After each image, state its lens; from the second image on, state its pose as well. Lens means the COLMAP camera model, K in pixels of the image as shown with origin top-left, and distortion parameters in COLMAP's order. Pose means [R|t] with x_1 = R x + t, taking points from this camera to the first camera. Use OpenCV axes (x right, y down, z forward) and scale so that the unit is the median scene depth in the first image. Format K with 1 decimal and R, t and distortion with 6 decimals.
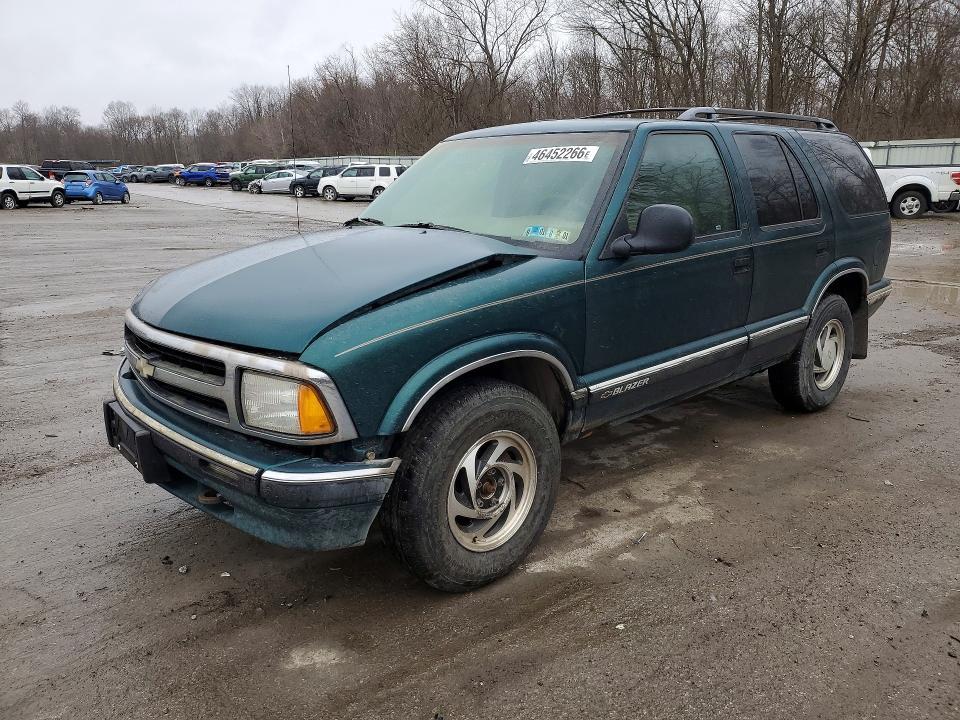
lens RADIAL K [[784.8, 0, 480.0], [0, 784.8, 360.0], [0, 0, 1]] dist [0.012318, 0.003673]
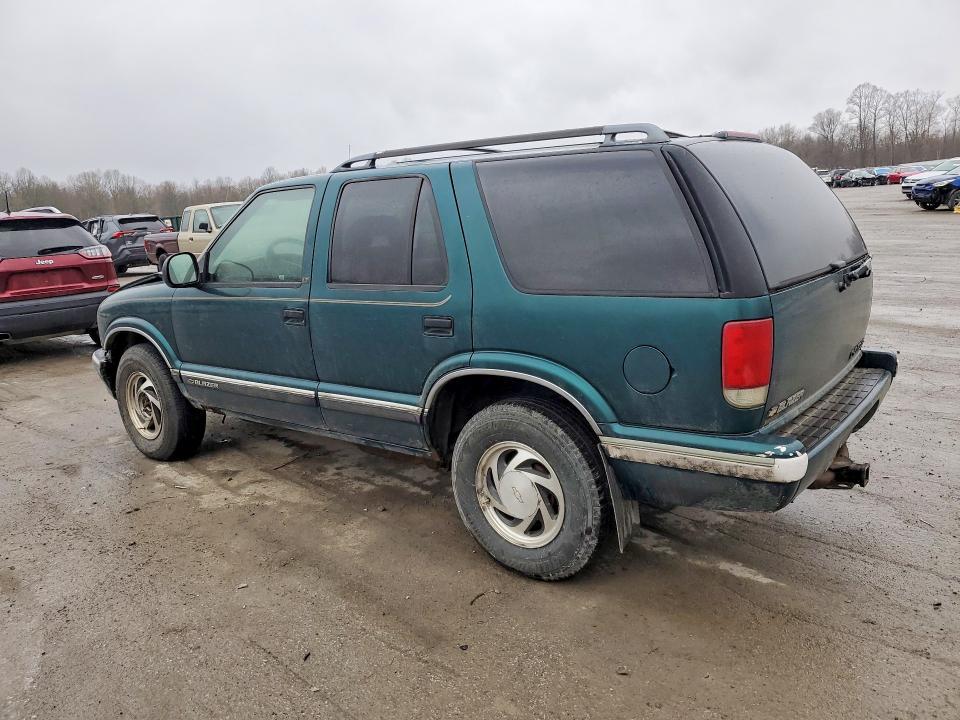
lens RADIAL K [[800.4, 0, 480.0], [0, 800.4, 360.0], [0, 0, 1]] dist [-0.010825, -0.007810]
pose [[0.094796, 0.204041, -0.974362, 1.355513], [-0.170585, 0.967622, 0.186033, -0.295917], [0.980772, 0.148576, 0.126533, 1.111491]]
